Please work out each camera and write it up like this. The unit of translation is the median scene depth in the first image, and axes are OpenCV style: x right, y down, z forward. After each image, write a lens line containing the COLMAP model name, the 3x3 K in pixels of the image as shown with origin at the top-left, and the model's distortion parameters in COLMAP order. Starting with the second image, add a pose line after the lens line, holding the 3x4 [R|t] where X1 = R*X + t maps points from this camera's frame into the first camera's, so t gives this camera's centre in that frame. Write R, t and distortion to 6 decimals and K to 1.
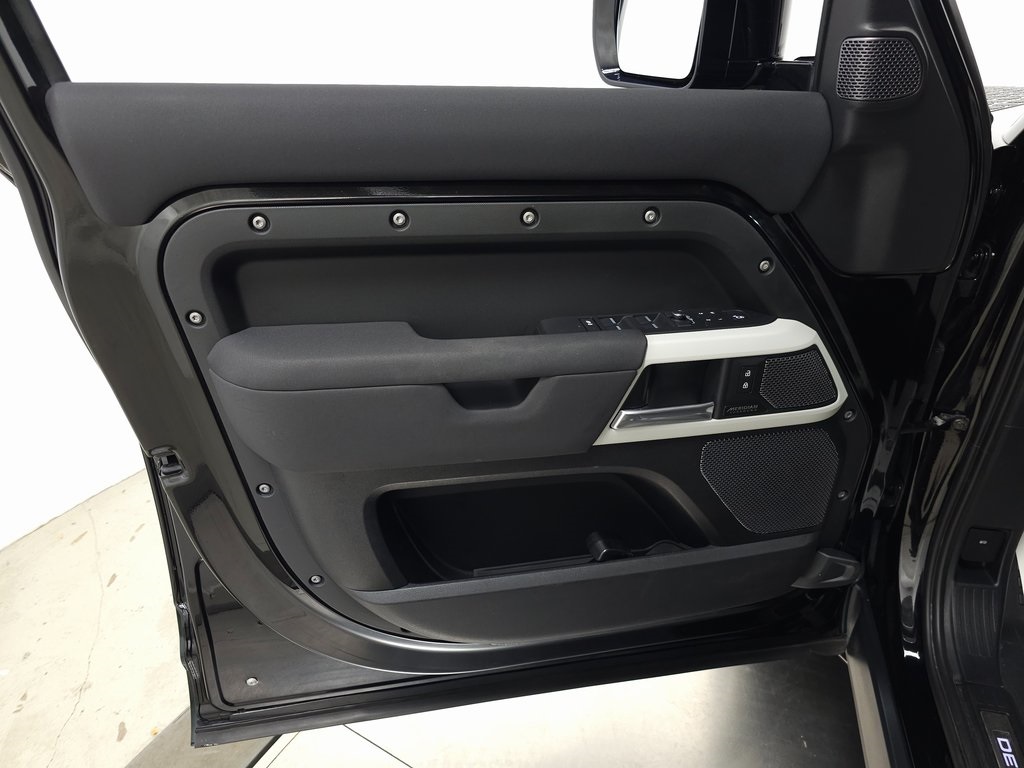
lens RADIAL K [[700.2, 0, 511.3], [0, 700.2, 382.3], [0, 0, 1]] dist [0.041318, -0.050257]
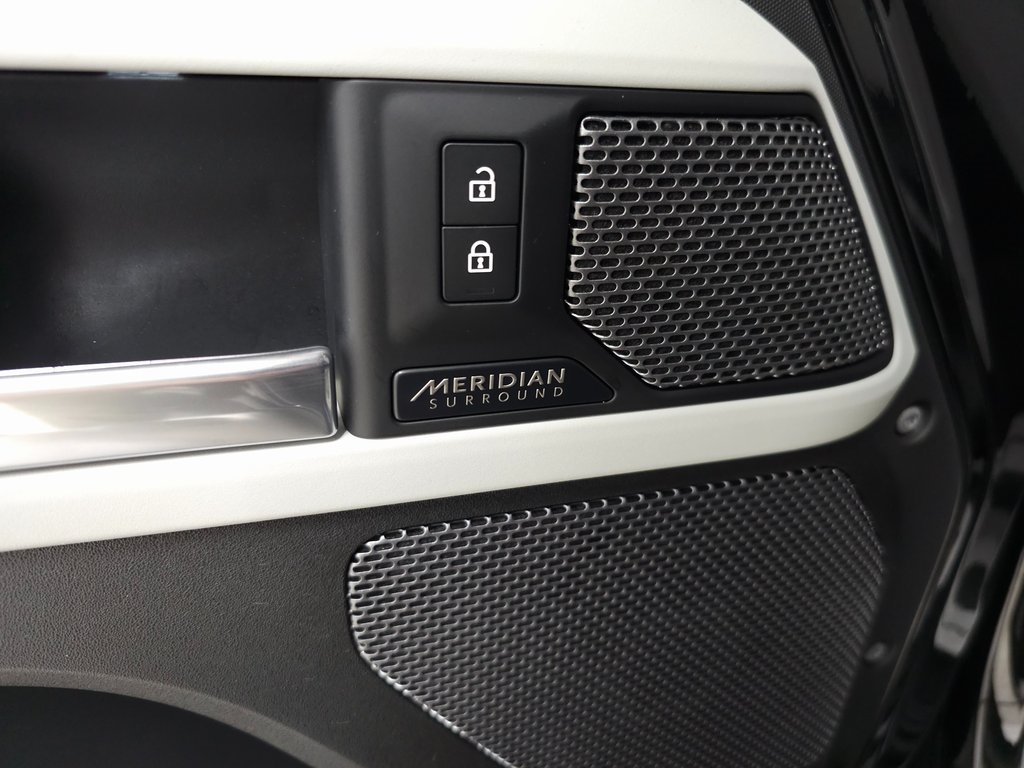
lens RADIAL K [[700.2, 0, 512.4], [0, 700.2, 384.5], [0, 0, 1]] dist [0.041318, -0.050257]
pose [[0.997886, -0.009597, 0.064276, 0.307680], [0.012013, 0.999232, -0.037301, 0.043035], [-0.063869, 0.037994, 0.997235, 0.758056]]
